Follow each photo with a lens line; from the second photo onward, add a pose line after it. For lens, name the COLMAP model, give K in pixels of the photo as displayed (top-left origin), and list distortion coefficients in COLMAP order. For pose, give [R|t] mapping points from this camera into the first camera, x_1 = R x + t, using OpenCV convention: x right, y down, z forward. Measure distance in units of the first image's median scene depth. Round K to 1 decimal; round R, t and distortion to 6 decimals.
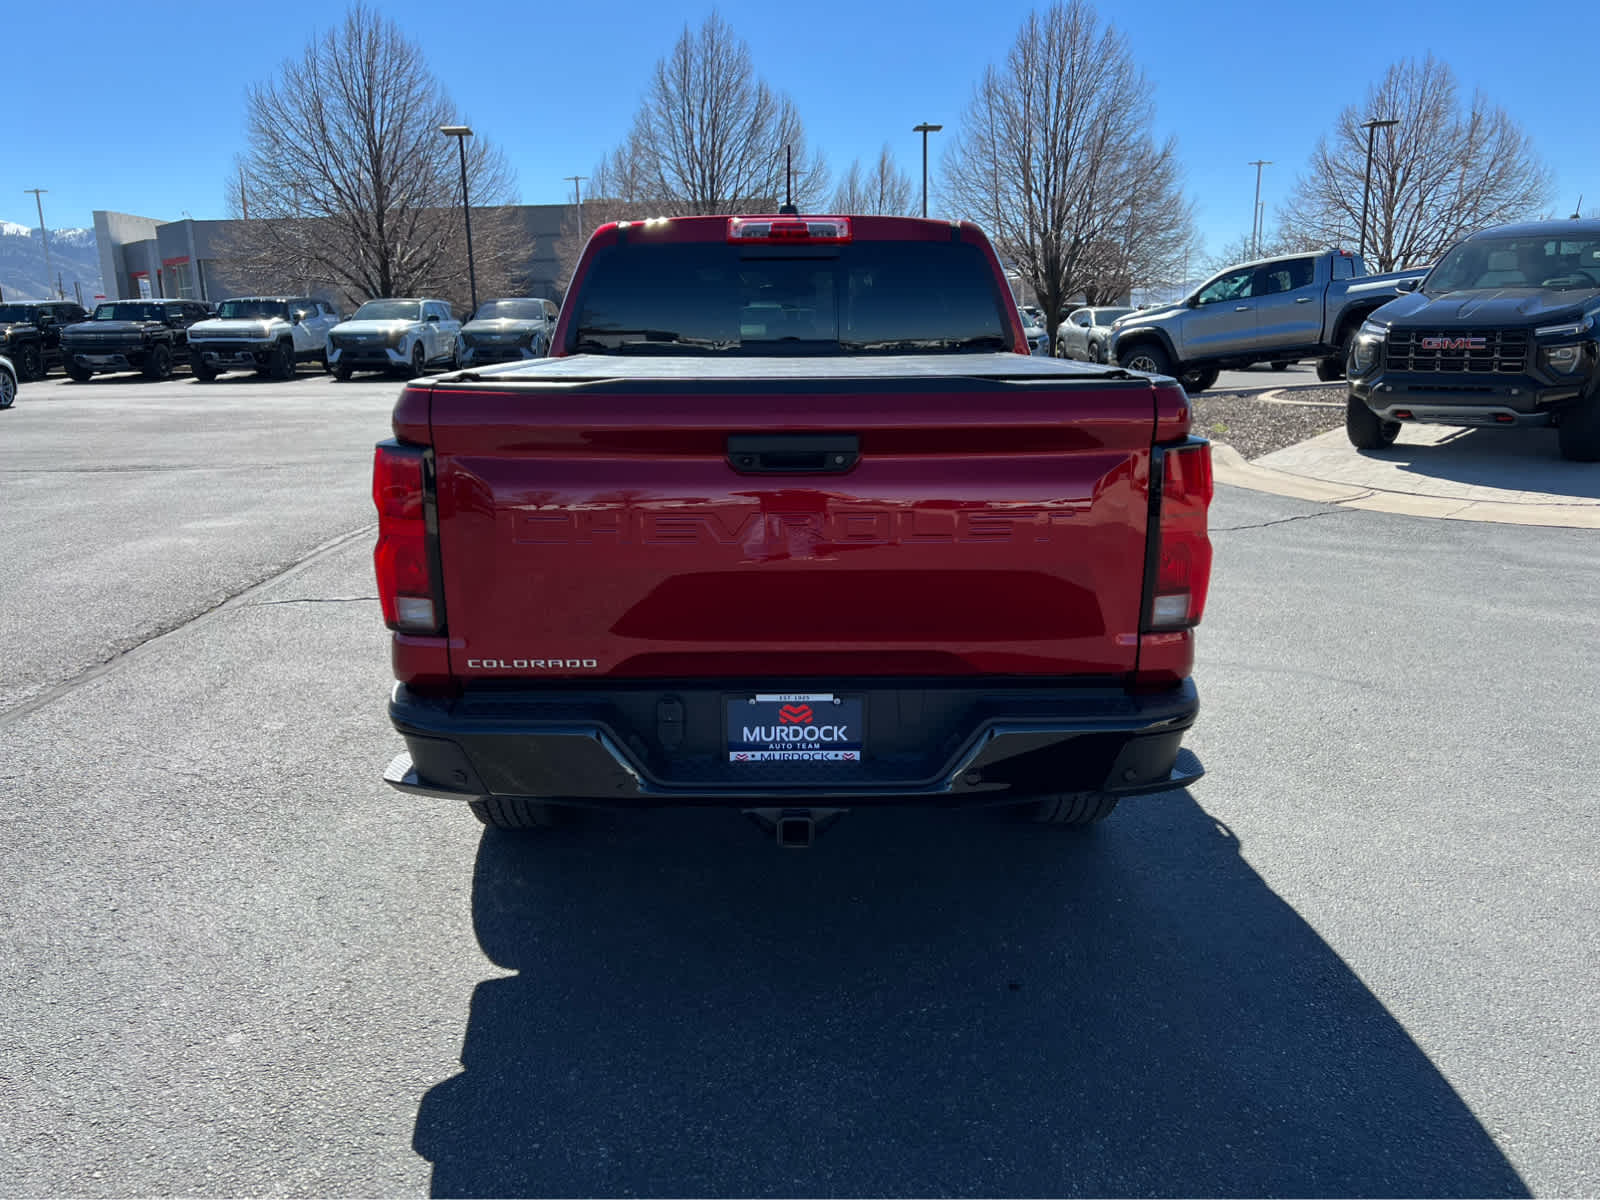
lens RADIAL K [[1211.4, 0, 789.4], [0, 1211.4, 598.7], [0, 0, 1]] dist [0.053262, -0.056961]
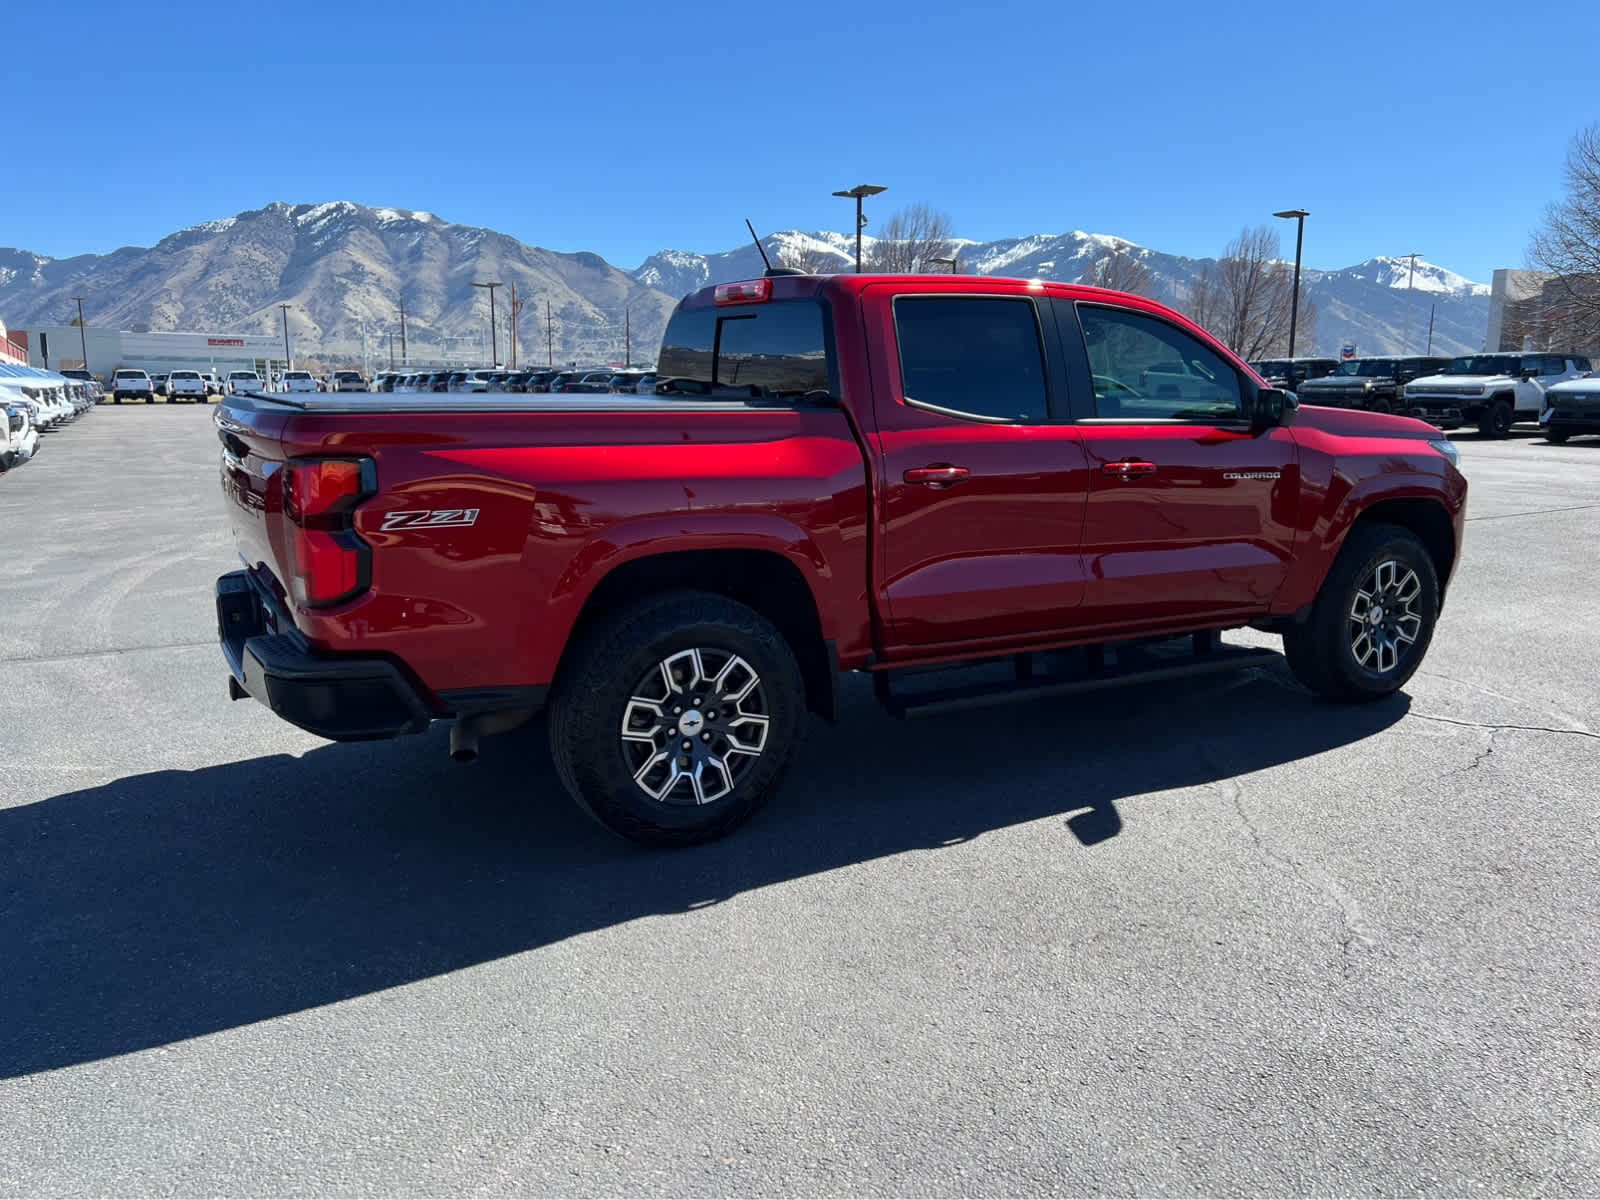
lens RADIAL K [[1211.4, 0, 789.4], [0, 1211.4, 598.7], [0, 0, 1]] dist [0.053262, -0.056961]
pose [[0.487578, 0.171850, -0.856000, 0.158843], [-0.208944, 0.974915, 0.076709, -0.018113], [0.847709, 0.141454, 0.511254, 0.073006]]
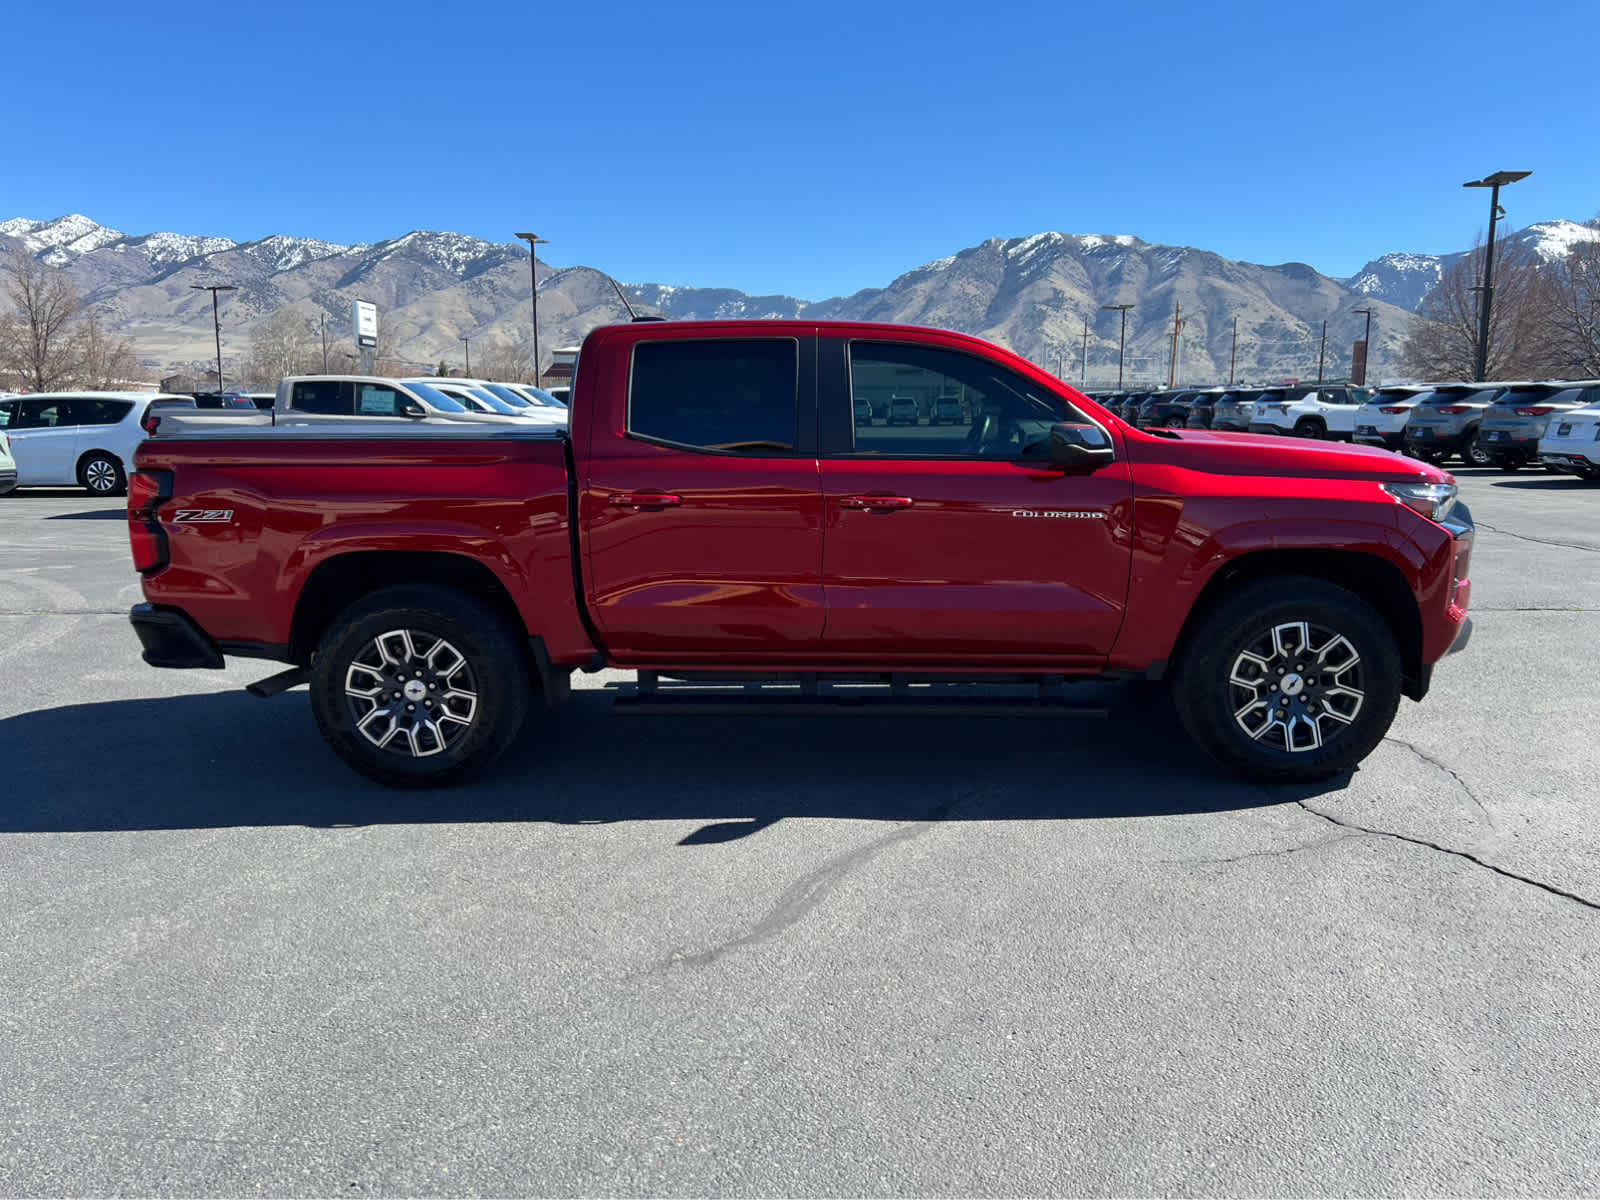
lens RADIAL K [[1211.4, 0, 789.4], [0, 1211.4, 598.7], [0, 0, 1]] dist [0.053262, -0.056961]
pose [[-0.037931, 0.176180, -0.983627, 0.201135], [-0.220774, 0.958534, 0.180199, -0.045400], [0.974587, 0.223994, 0.002538, 0.179535]]
